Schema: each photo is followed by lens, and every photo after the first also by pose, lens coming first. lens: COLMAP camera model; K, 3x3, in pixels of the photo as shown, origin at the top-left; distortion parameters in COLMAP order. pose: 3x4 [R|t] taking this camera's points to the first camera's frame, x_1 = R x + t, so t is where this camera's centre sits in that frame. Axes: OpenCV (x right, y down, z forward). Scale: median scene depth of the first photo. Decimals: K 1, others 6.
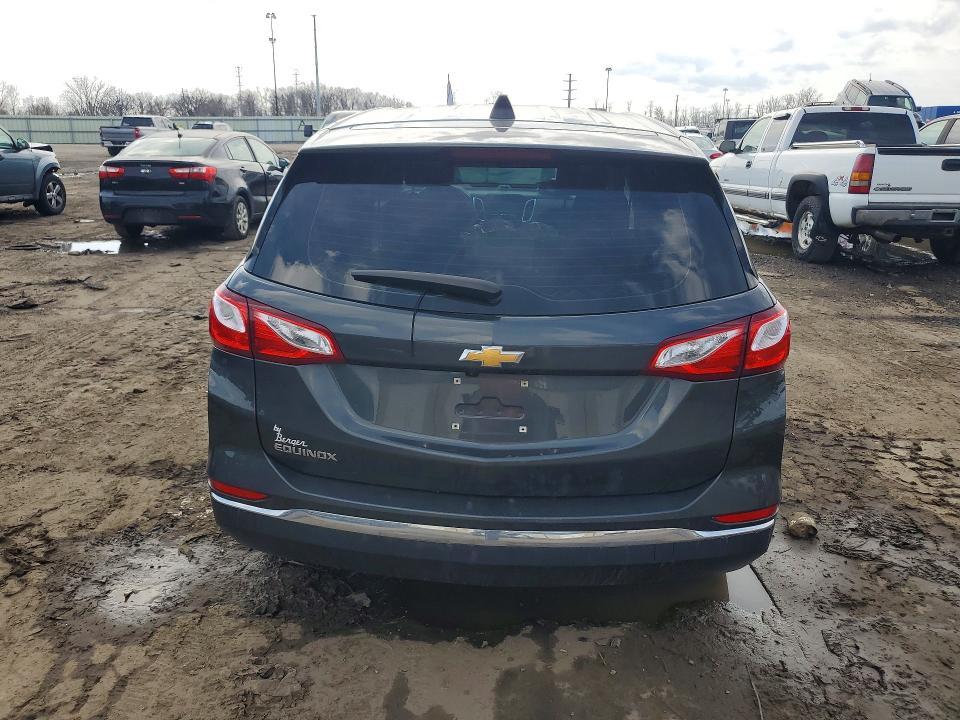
lens RADIAL K [[776.5, 0, 480.0], [0, 776.5, 360.0], [0, 0, 1]] dist [0.014840, 0.005960]
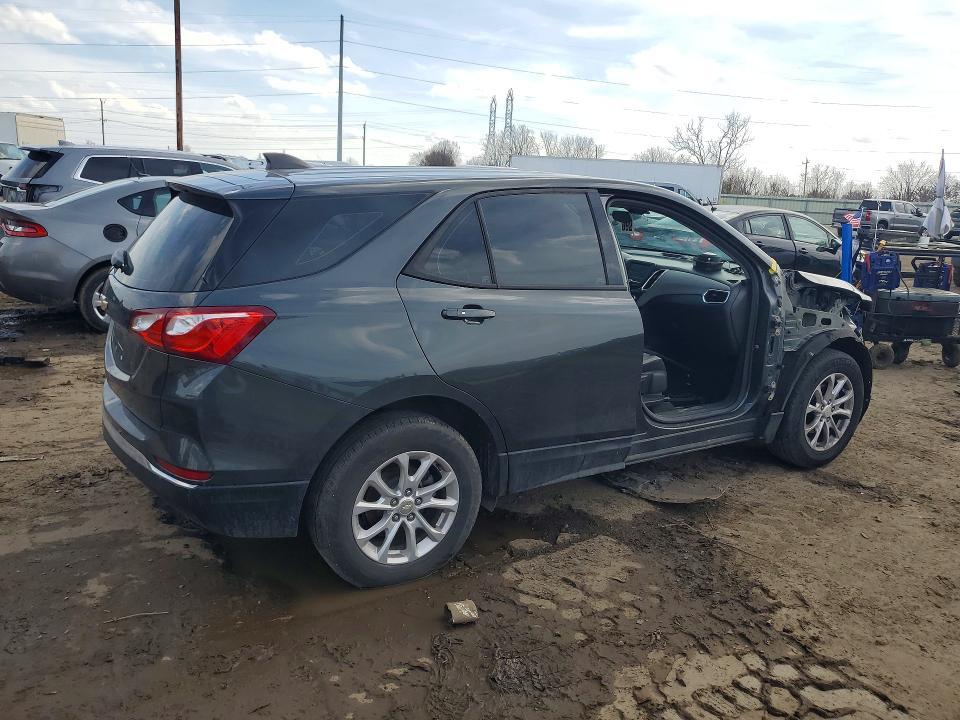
lens RADIAL K [[776.5, 0, 480.0], [0, 776.5, 360.0], [0, 0, 1]] dist [0.014840, 0.005960]
pose [[0.551622, 0.206828, -0.808044, 0.155649], [-0.289652, 0.955979, 0.046959, -0.017004], [0.782186, 0.208149, 0.587248, 0.059323]]
